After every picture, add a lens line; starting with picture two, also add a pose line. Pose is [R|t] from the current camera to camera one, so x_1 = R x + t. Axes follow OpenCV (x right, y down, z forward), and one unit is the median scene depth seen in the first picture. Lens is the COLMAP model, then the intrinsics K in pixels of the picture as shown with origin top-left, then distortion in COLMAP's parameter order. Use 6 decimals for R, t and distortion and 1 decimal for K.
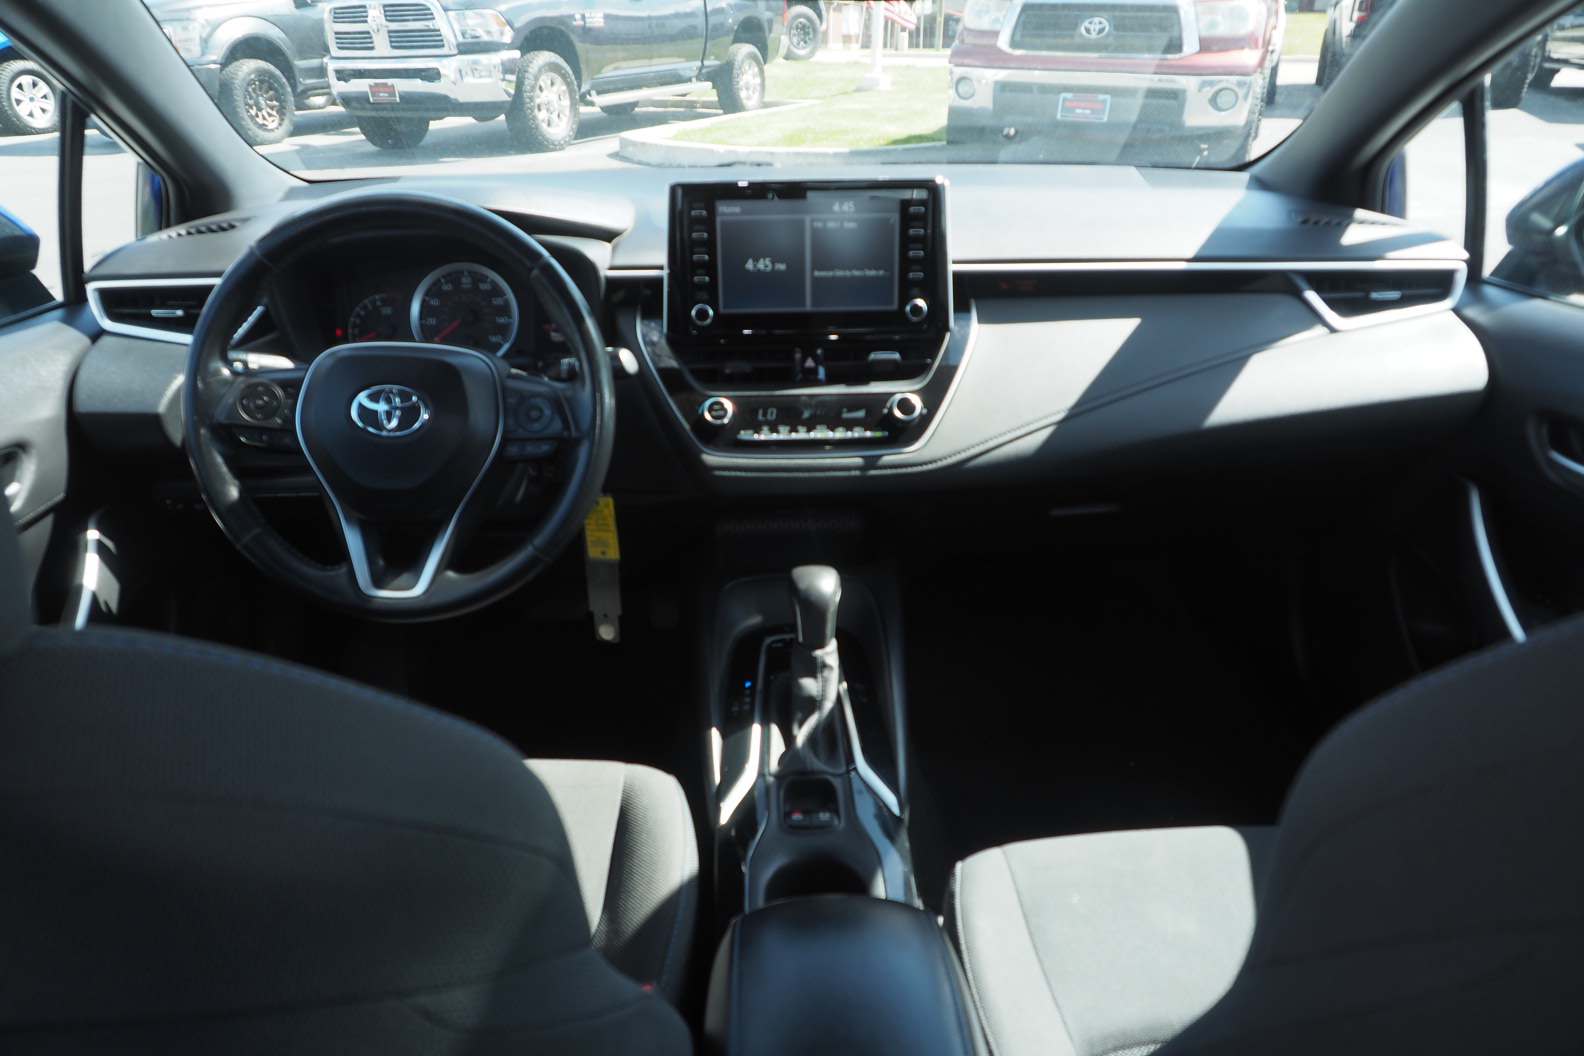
lens RADIAL K [[1136.2, 0, 800.2], [0, 1136.2, 507.8], [0, 0, 1]] dist [-0.035317, 0.035725]
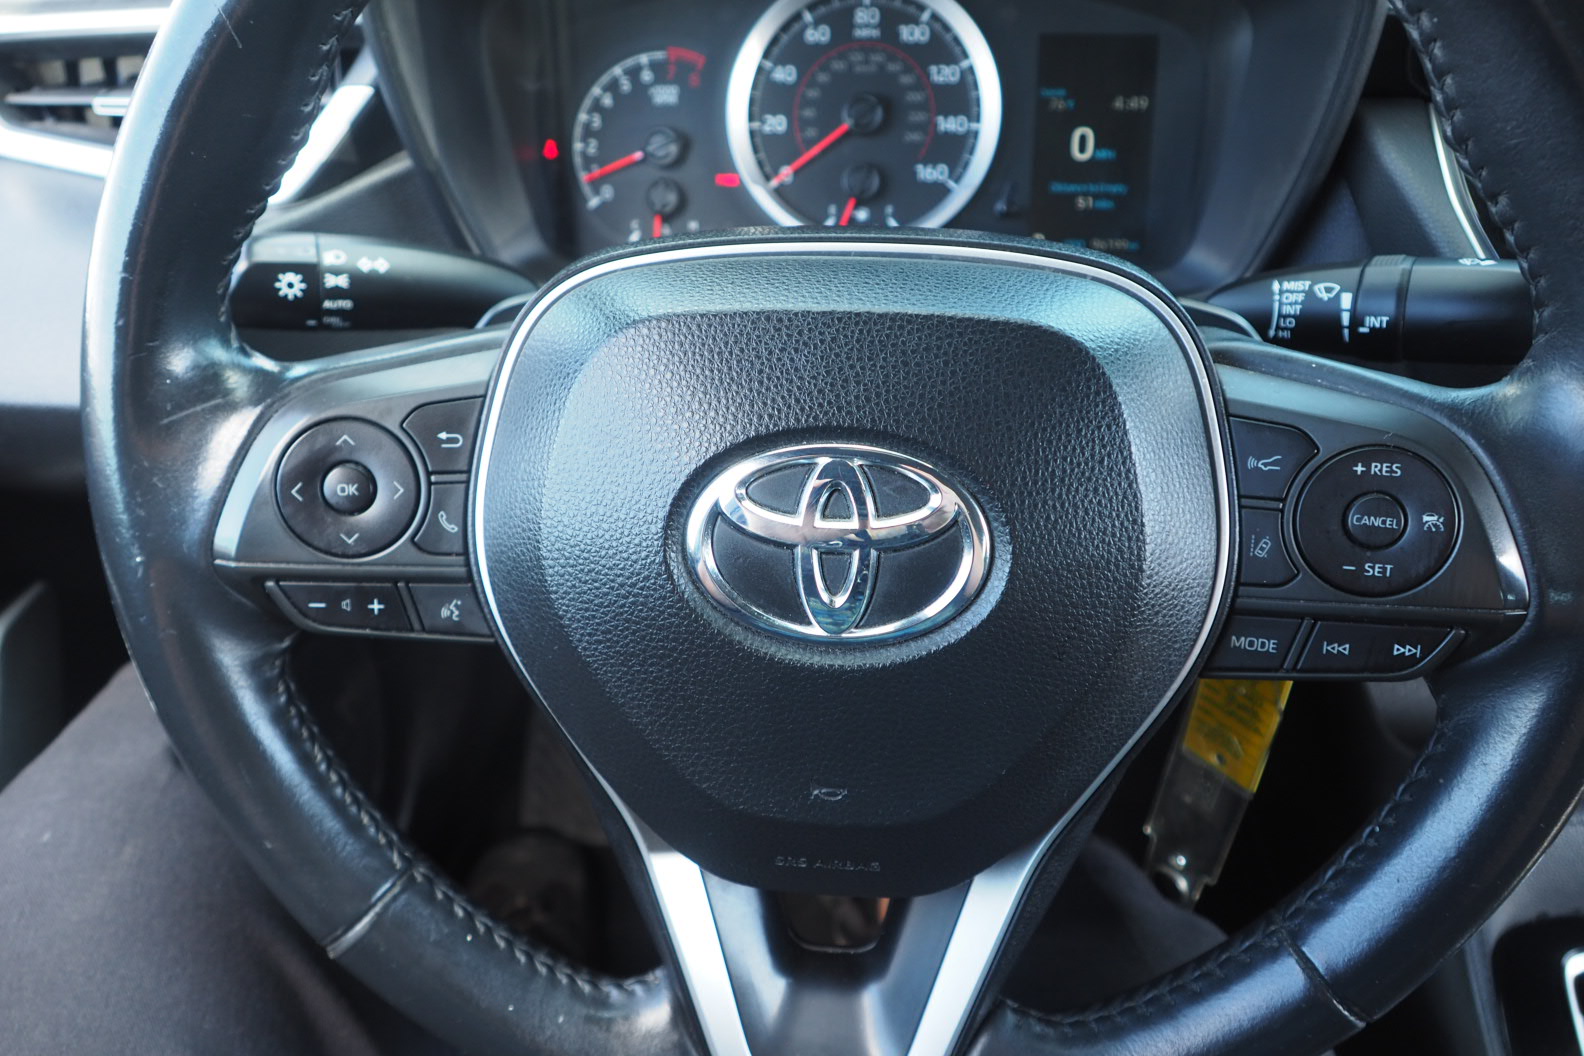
lens RADIAL K [[1206.2, 0, 792.0], [0, 1206.2, 528.0], [0, 0, 1]] dist [-0.023873, -0.008768]
pose [[0.990546, 0.057406, -0.124589, -0.259269], [-0.032039, 0.979923, 0.196786, -0.109104], [0.133384, -0.190934, 0.972498, 0.561769]]
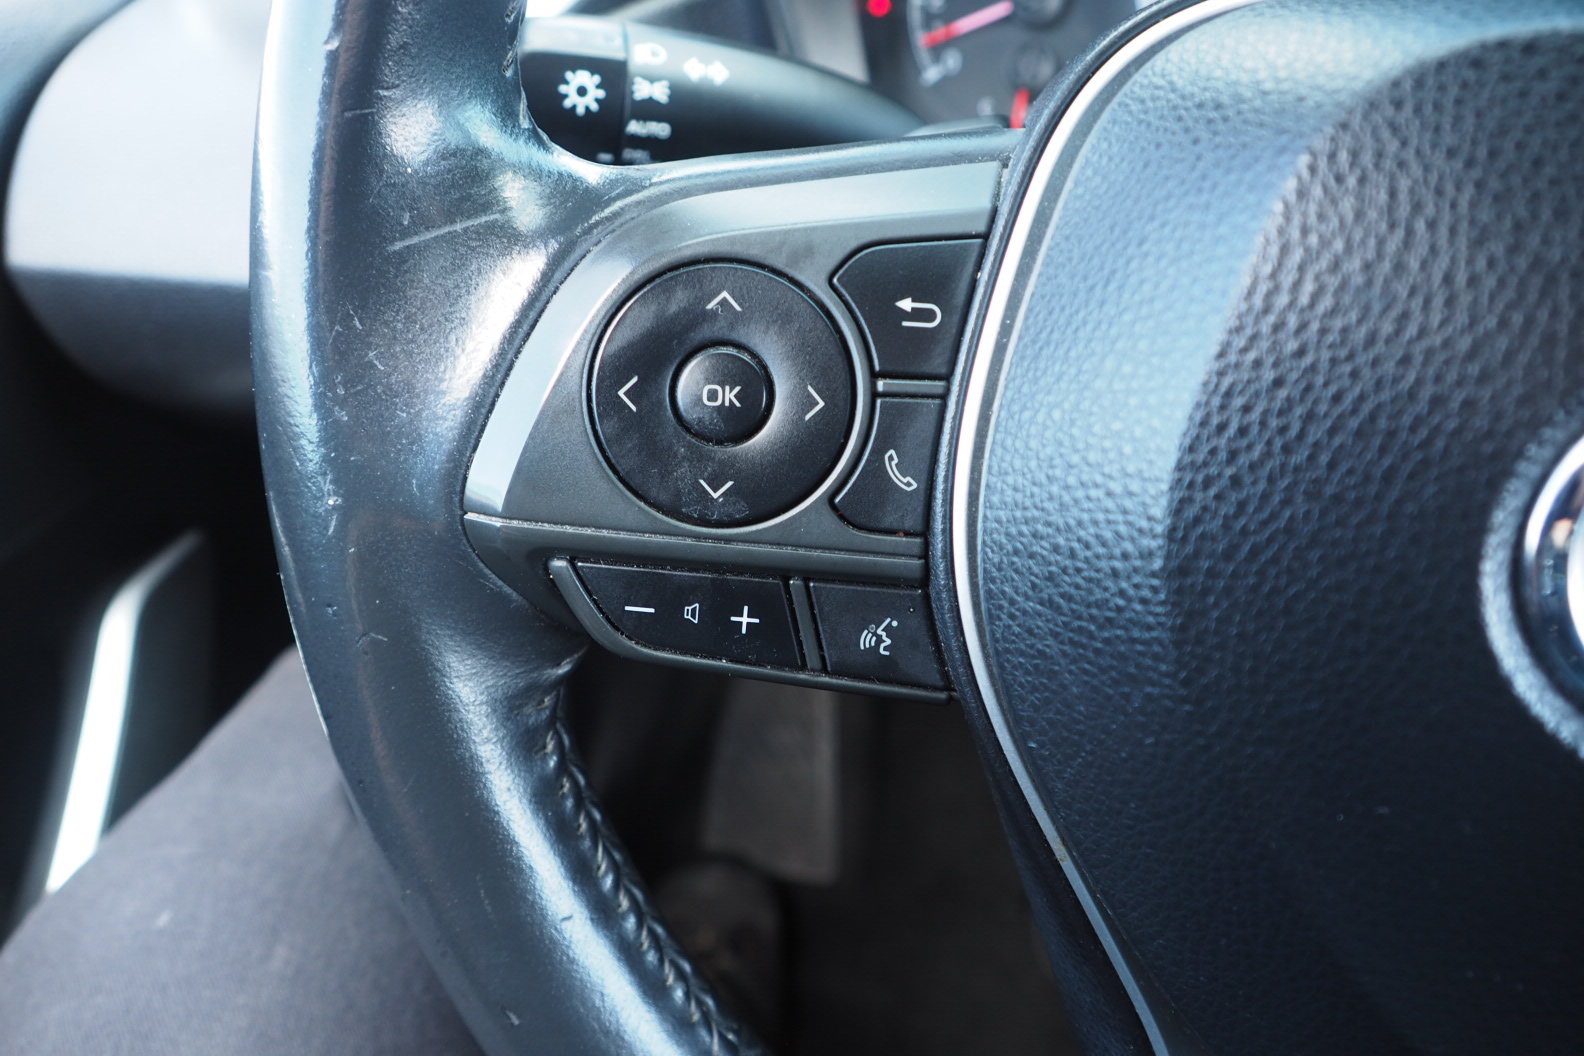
lens RADIAL K [[1177.8, 0, 792.0], [0, 1177.8, 528.0], [0, 0, 1]] dist [-0.049372, -0.002991]
pose [[0.965360, 0.125979, -0.228493, -0.340205], [-0.078540, 0.975402, 0.205965, -0.079100], [0.248820, -0.180885, 0.951509, 0.666642]]
